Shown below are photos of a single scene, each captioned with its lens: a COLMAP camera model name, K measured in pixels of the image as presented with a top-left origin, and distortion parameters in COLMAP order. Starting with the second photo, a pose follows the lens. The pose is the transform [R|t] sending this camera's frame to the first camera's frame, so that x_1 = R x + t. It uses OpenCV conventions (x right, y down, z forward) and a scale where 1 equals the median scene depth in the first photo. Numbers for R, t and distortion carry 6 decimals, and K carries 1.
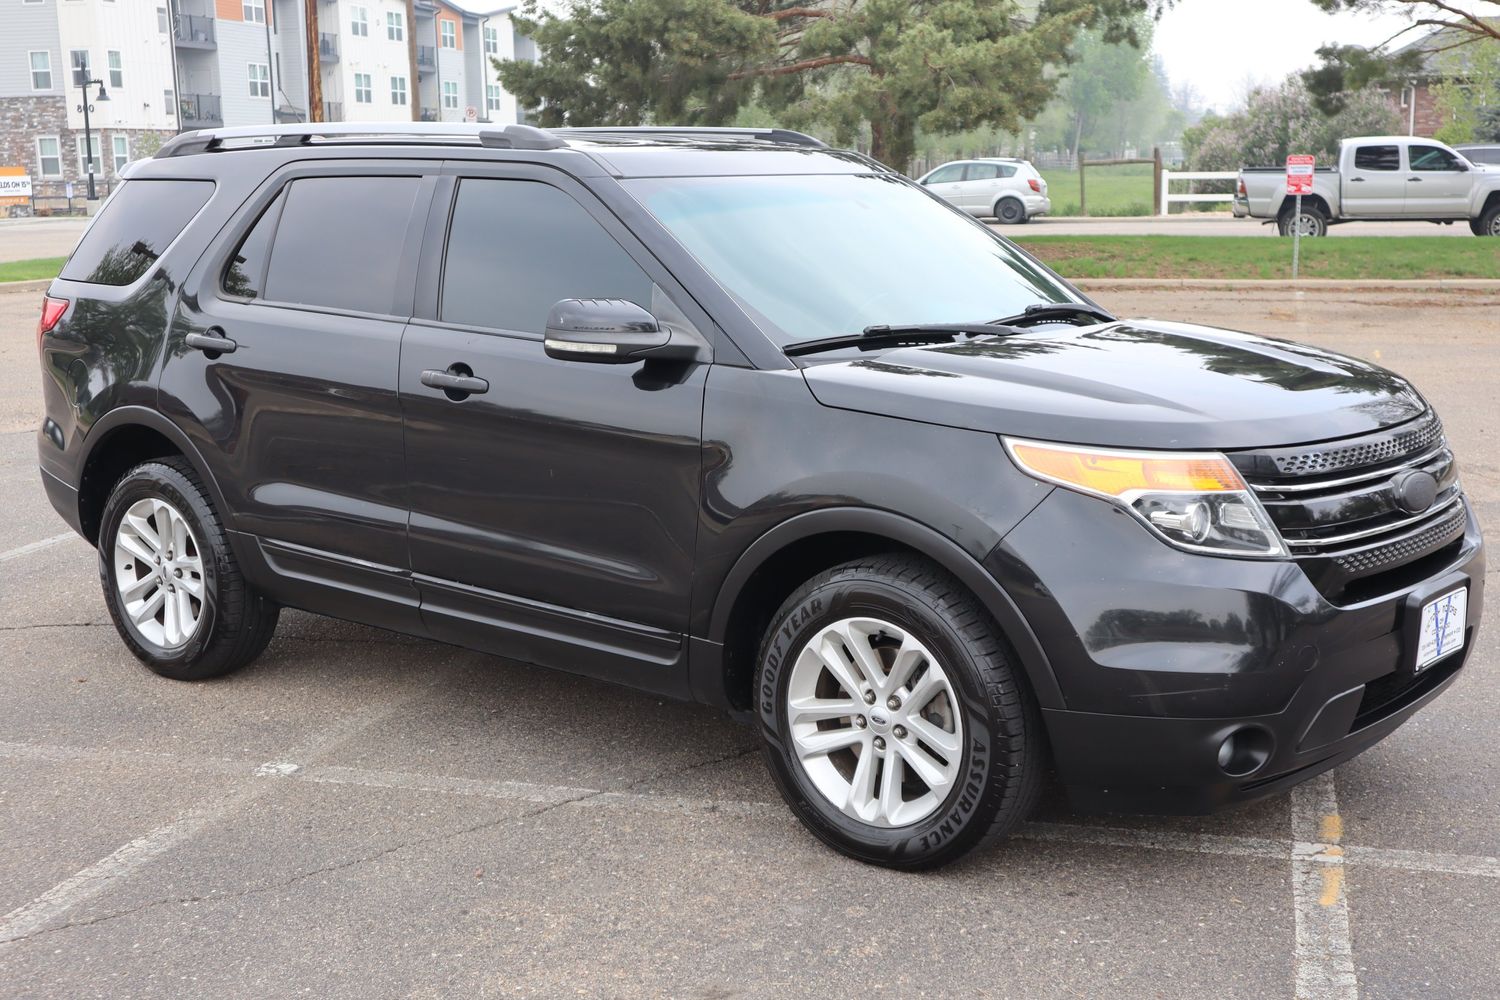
lens RADIAL K [[2296.2, 0, 750.0], [0, 2296.2, 500.0], [0, 0, 1]] dist [-0.033935, 0.013706]
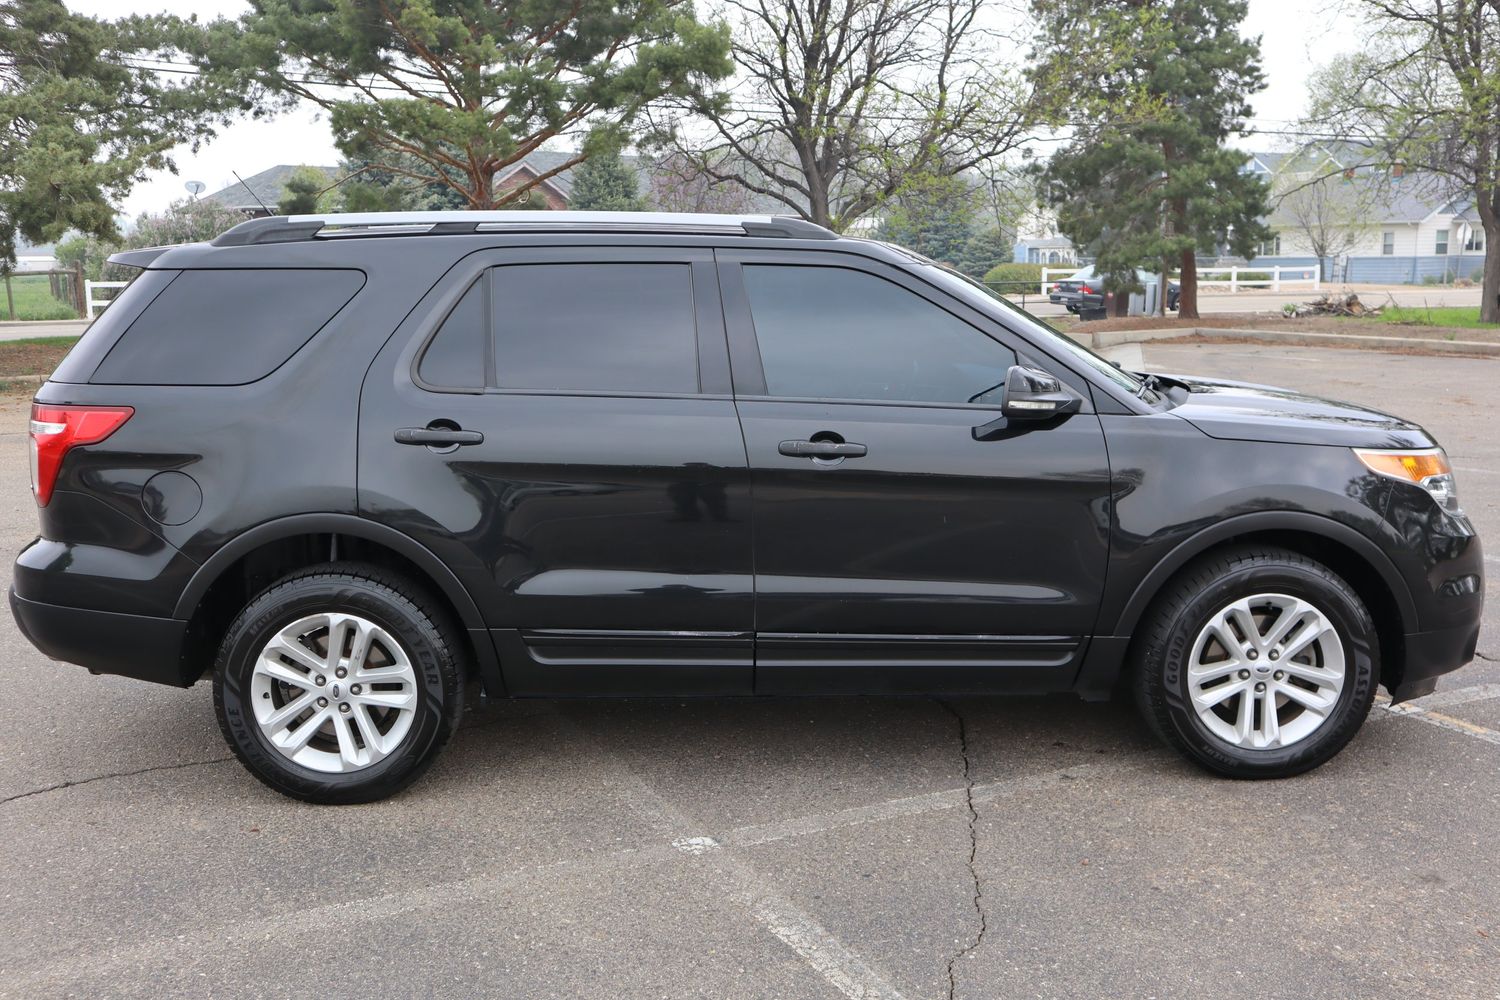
lens RADIAL K [[1728.3, 0, 750.0], [0, 1728.3, 500.0], [0, 0, 1]] dist [-0.018938, 0.005969]
pose [[0.657395, -0.090311, 0.748115, -0.769349], [0.107156, 0.993907, 0.025822, -0.052473], [-0.745888, 0.063190, 0.663067, 0.482049]]
